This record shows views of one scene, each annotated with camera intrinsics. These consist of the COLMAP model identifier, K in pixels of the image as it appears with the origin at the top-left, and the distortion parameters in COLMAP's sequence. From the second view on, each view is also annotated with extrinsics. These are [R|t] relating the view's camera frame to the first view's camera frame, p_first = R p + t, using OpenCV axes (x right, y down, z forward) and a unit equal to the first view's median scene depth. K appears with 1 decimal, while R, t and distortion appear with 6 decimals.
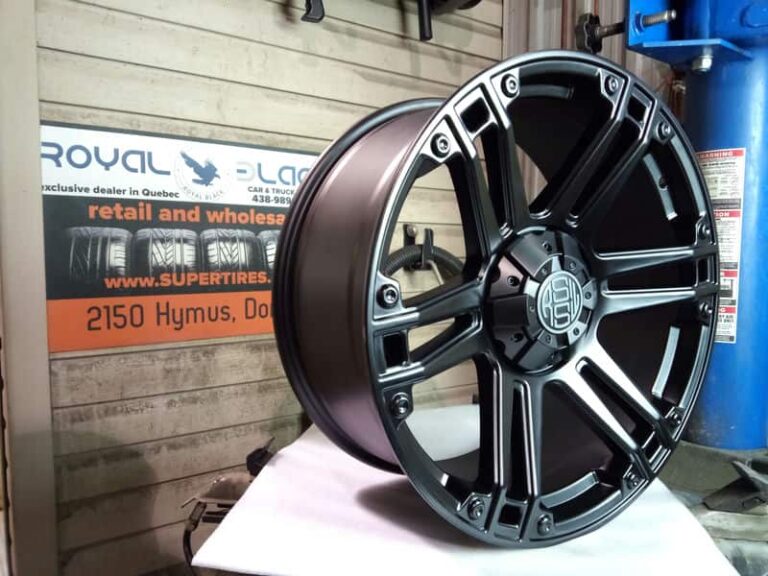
lens RADIAL K [[614.3, 0, 380.2], [0, 614.3, 290.7], [0, 0, 1]] dist [-0.000771, -0.021535]
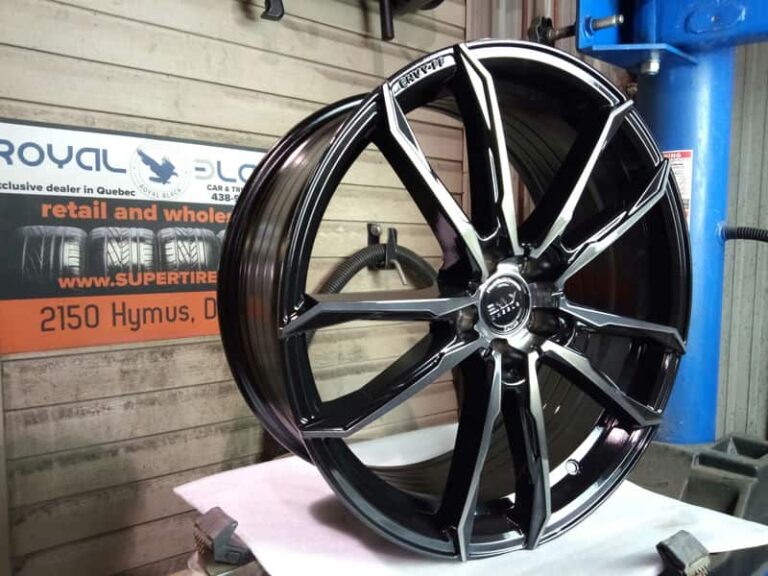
lens RADIAL K [[614.3, 0, 432.8], [0, 614.3, 289.4], [0, 0, 1]] dist [-0.000771, -0.021535]
pose [[0.998825, -0.002645, 0.048396, 0.101031], [0.002596, 0.999996, 0.001074, -0.001703], [-0.048398, -0.000947, 0.998828, -0.005663]]
